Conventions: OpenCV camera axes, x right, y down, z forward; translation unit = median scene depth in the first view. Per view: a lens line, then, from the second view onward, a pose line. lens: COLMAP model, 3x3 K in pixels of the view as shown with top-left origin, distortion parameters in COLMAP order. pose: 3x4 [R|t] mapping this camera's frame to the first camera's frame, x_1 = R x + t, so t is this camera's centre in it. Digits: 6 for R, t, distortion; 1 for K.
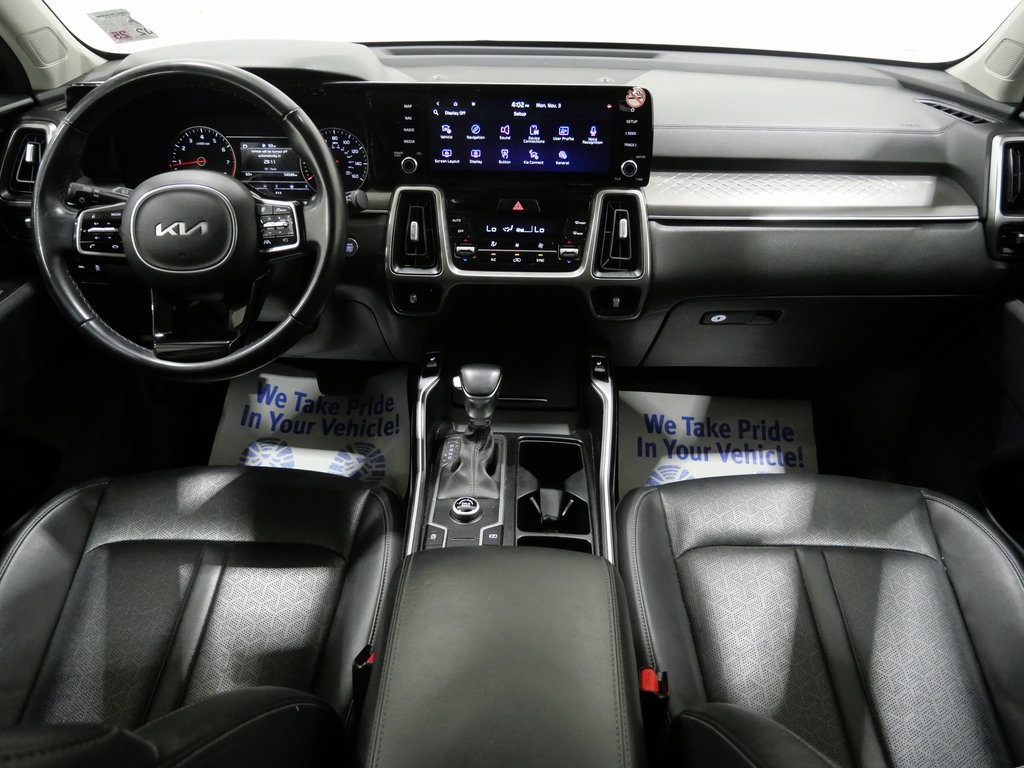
lens RADIAL K [[798.0, 0, 501.5], [0, 798.0, 384.0], [0, 0, 1]] dist [-0.007562, -0.008411]
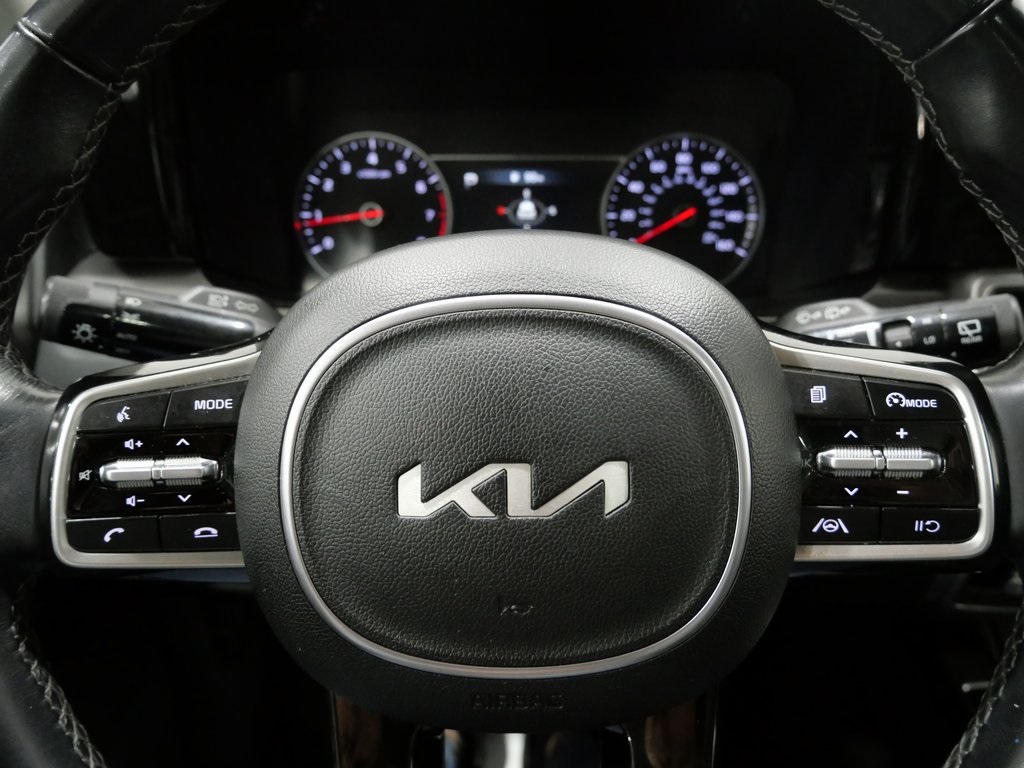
lens RADIAL K [[798.0, 0, 515.4], [0, 798.0, 379.2], [0, 0, 1]] dist [-0.007562, -0.008411]
pose [[0.999971, -0.007004, -0.002878, -0.345200], [0.006757, 0.996910, -0.078261, -0.179770], [0.003417, 0.078240, 0.996929, 0.665834]]
